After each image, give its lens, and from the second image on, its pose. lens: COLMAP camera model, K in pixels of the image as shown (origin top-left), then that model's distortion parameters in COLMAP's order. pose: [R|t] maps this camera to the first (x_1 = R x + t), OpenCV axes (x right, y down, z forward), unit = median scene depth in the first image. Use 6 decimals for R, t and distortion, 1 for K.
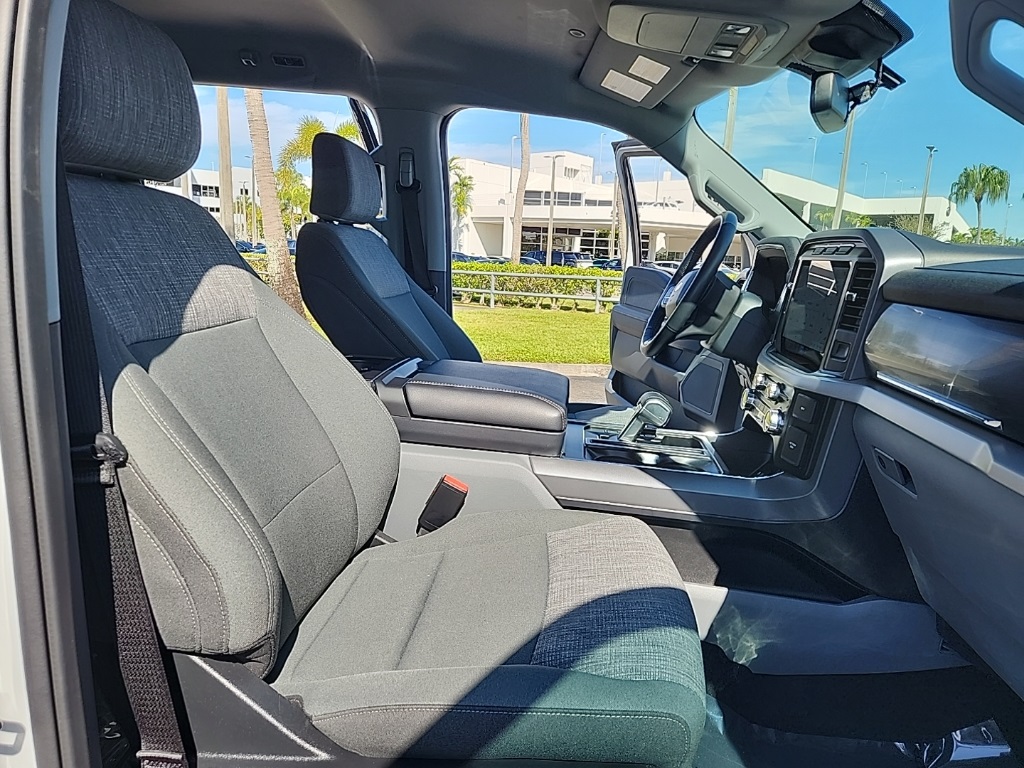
lens RADIAL K [[683.7, 0, 518.1], [0, 683.7, 392.0], [0, 0, 1]] dist [0.068825, -0.048957]
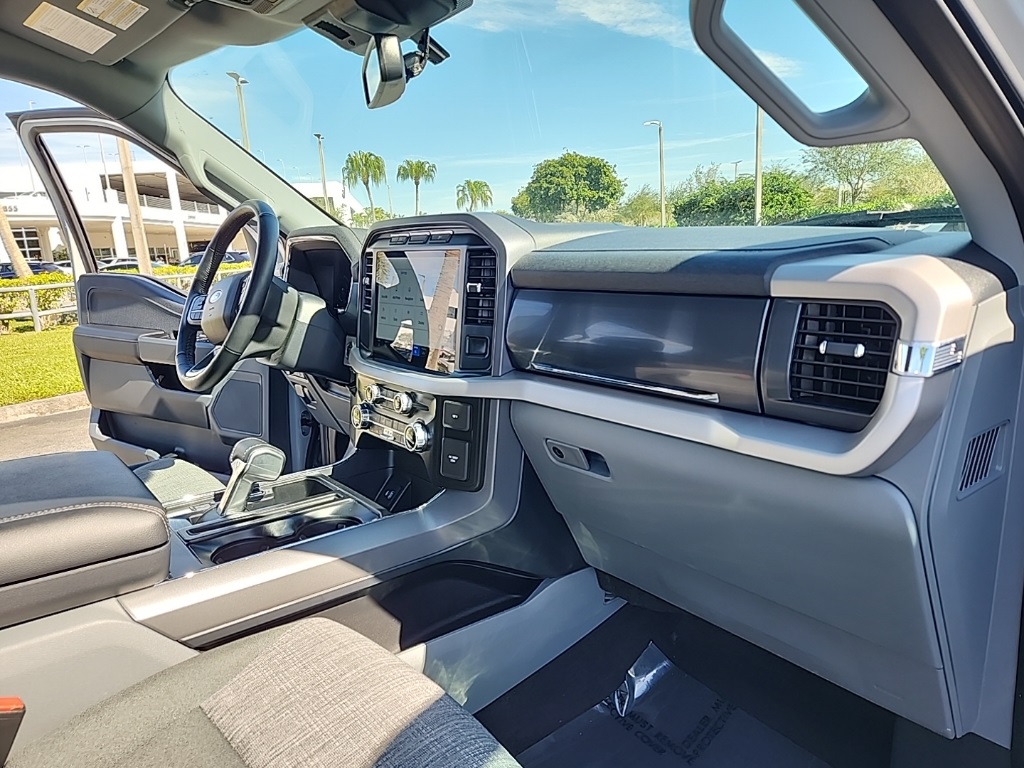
lens RADIAL K [[683.7, 0, 518.7], [0, 683.7, 383.9], [0, 0, 1]] dist [0.068825, -0.048957]
pose [[0.708690, -0.228097, 0.667630, -0.100190], [0.222489, 0.970264, 0.095321, -0.073549], [-0.669520, 0.080988, 0.738366, 0.251871]]
